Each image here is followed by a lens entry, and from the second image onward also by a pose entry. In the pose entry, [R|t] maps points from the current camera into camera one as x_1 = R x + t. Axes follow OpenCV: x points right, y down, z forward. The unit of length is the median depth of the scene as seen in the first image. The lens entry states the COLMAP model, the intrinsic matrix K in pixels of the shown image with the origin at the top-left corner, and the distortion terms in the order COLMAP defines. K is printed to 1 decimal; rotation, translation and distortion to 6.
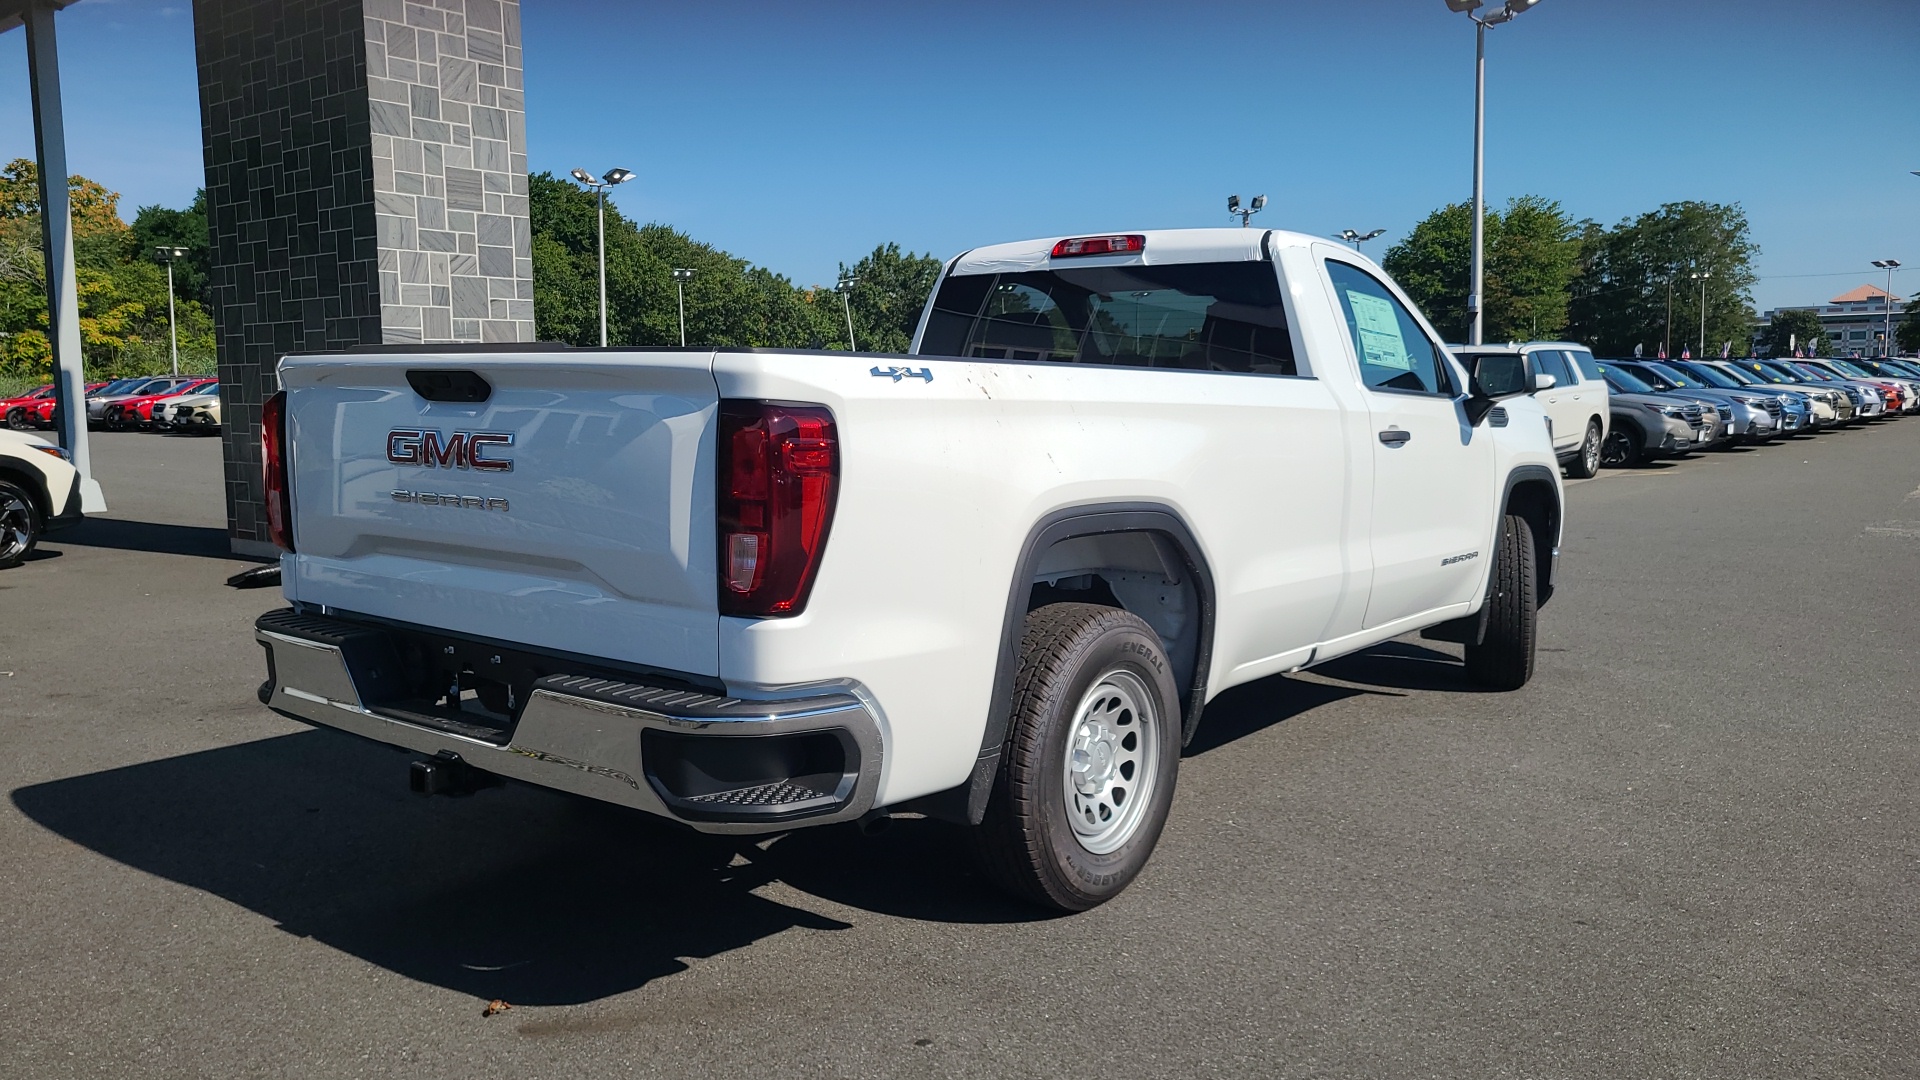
lens RADIAL K [[1446.6, 0, 926.5], [0, 1446.6, 547.2], [0, 0, 1]] dist [0.055752, -0.033818]
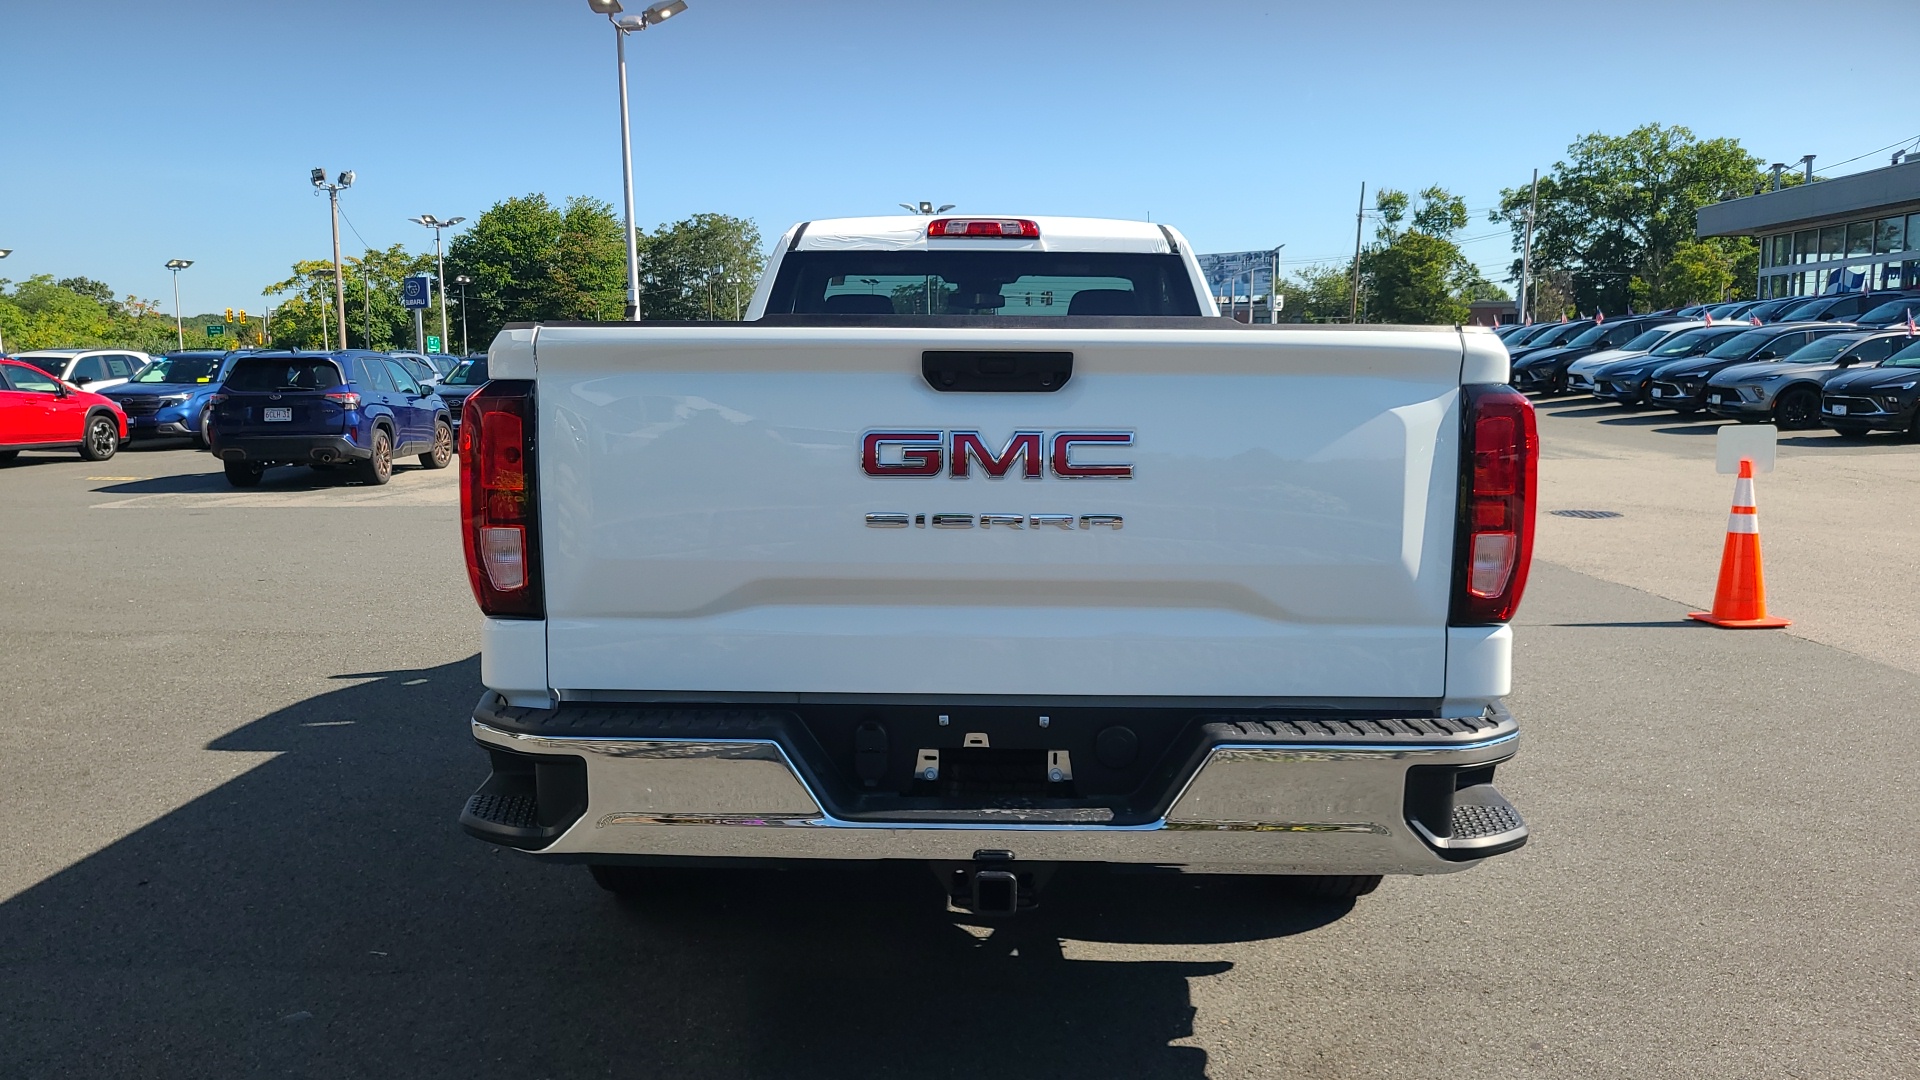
lens RADIAL K [[1443.0, 0, 948.6], [0, 1443.0, 535.0], [0, 0, 1]] dist [0.045462, -0.007177]
pose [[0.791200, -0.065100, 0.608082, -0.265360], [0.065761, 0.997609, 0.021237, -0.014032], [-0.608011, 0.023185, 0.793590, 0.137180]]
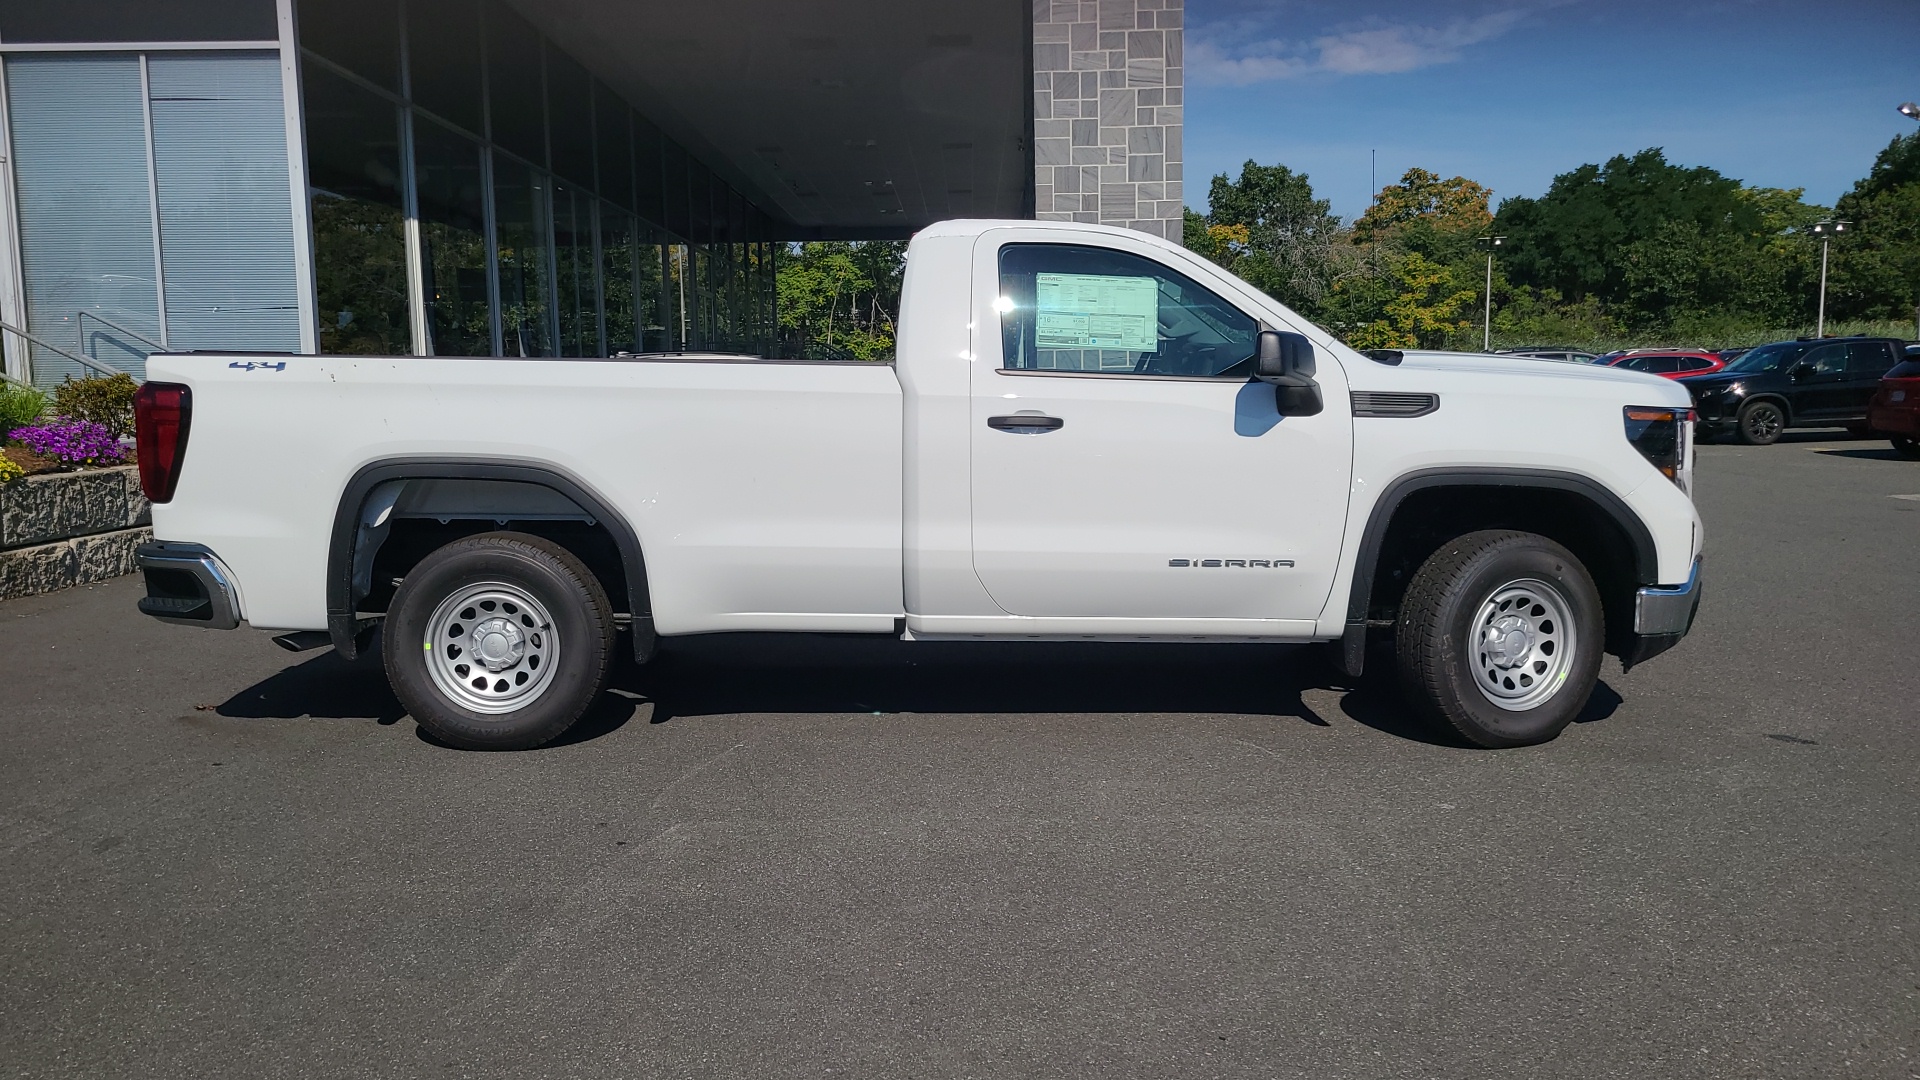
lens RADIAL K [[1446.6, 0, 926.5], [0, 1446.6, 547.2], [0, 0, 1]] dist [0.055752, -0.033818]
pose [[0.601295, 0.091991, -0.793714, 0.545046], [-0.080859, 0.995257, 0.054094, -0.020296], [0.794925, 0.031652, 0.605882, 0.183488]]
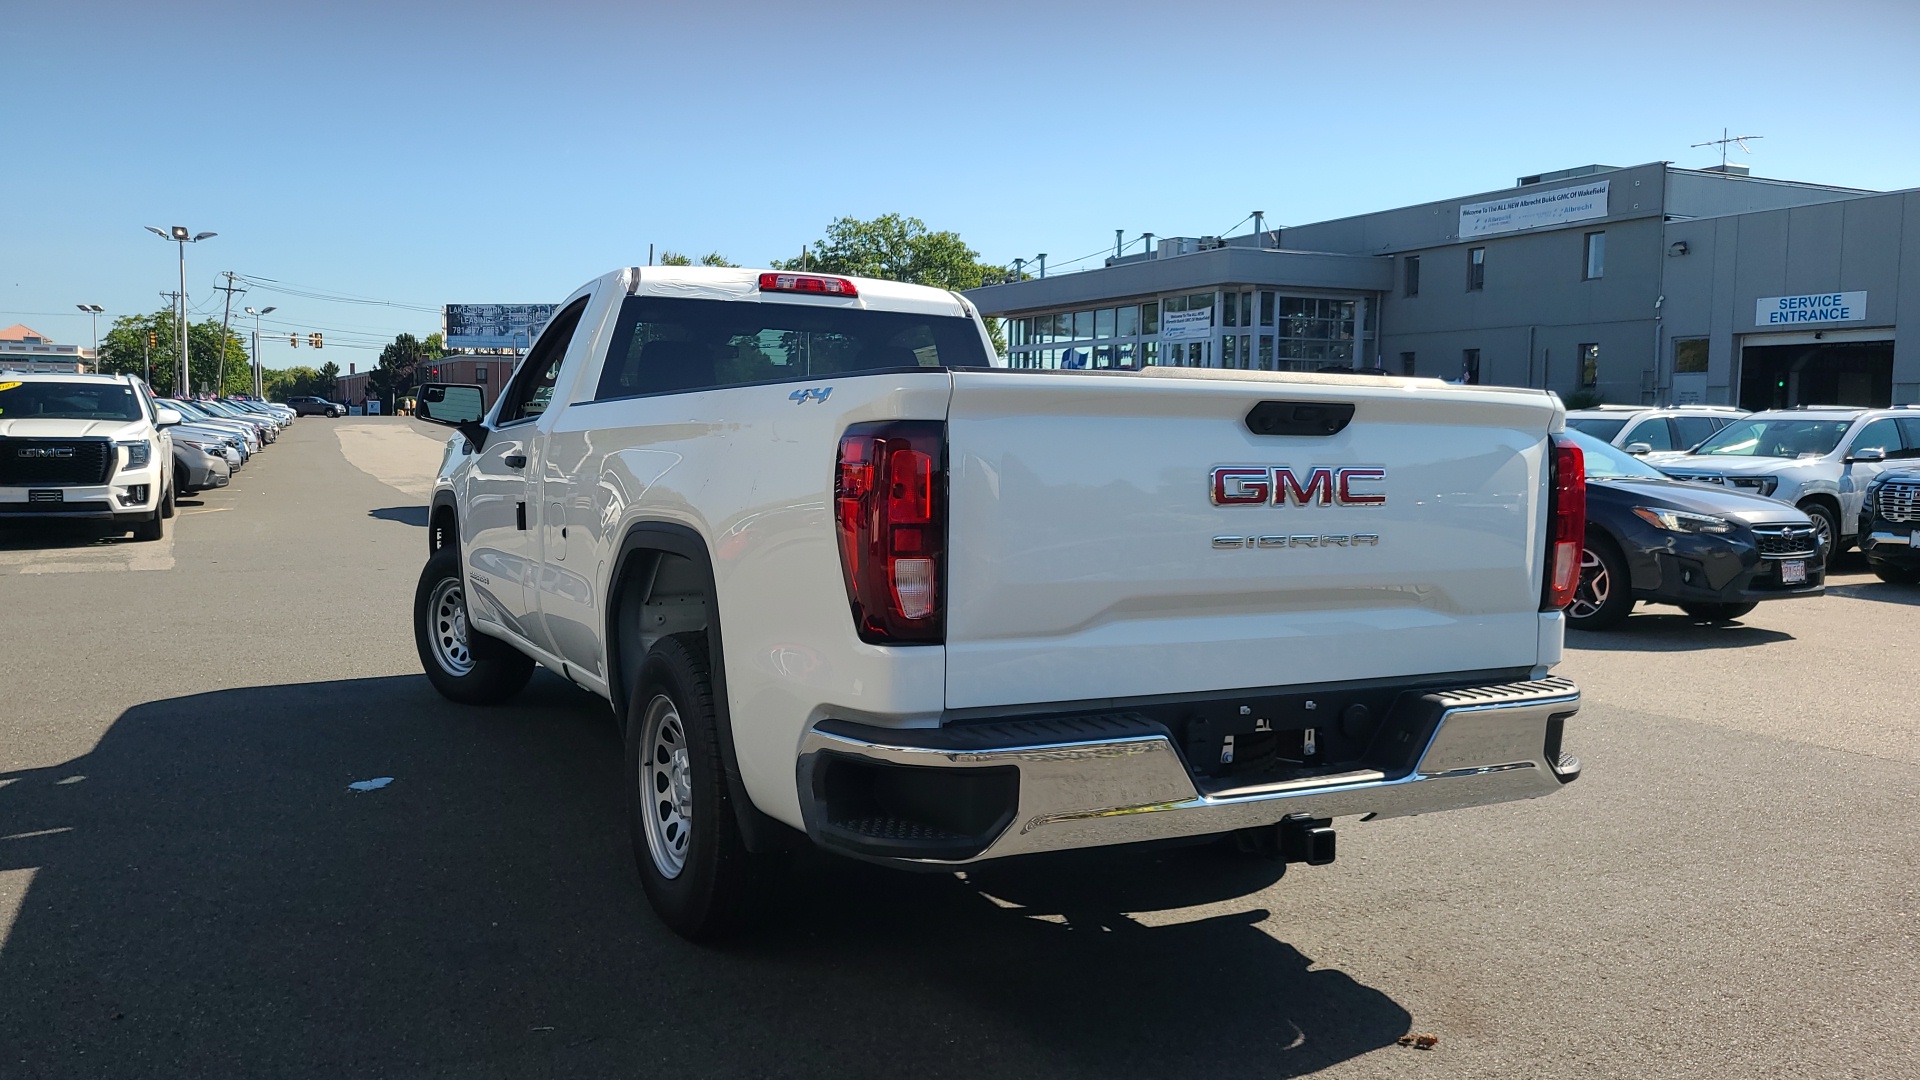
lens RADIAL K [[1446.6, 0, 926.5], [0, 1446.6, 547.2], [0, 0, 1]] dist [0.055752, -0.033818]
pose [[0.416308, -0.062994, 0.907039, -0.416964], [0.086190, 0.995839, 0.029602, -0.025101], [-0.905129, 0.065854, 0.420005, 0.272140]]
